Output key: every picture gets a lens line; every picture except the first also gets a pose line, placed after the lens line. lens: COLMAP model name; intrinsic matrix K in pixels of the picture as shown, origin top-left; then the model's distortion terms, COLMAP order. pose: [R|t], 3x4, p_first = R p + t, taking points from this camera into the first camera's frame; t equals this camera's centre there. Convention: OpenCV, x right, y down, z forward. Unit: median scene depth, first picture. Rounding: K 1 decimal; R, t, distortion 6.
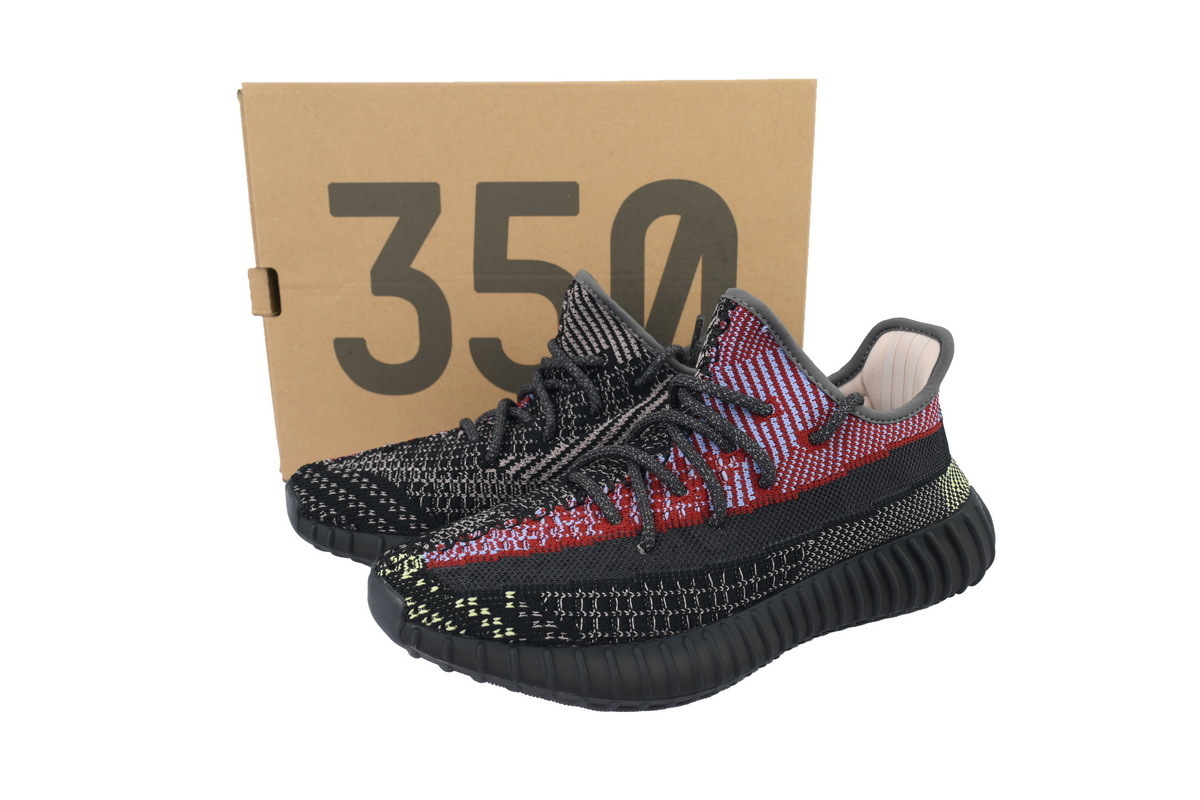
lens RADIAL K [[892.5, 0, 600.0], [0, 892.5, 400.0], [0, 0, 1]] dist [-0.000486, -0.000443]
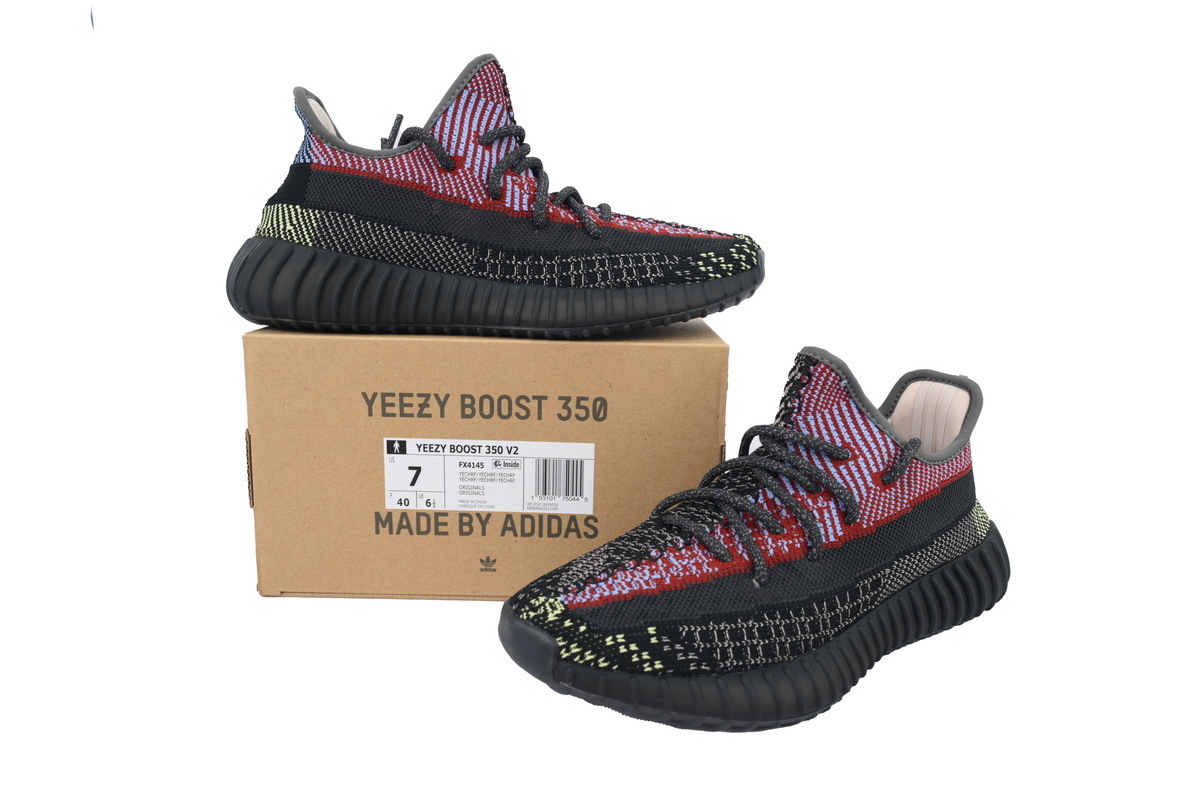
lens RADIAL K [[892.5, 0, 600.0], [0, 892.5, 400.0], [0, 0, 1]] dist [-0.000486, -0.000443]
pose [[0.987173, -0.009018, 0.159400, -0.306507], [0.014568, 0.999326, -0.033683, -0.024977], [-0.158989, 0.035573, 0.986639, -0.068595]]
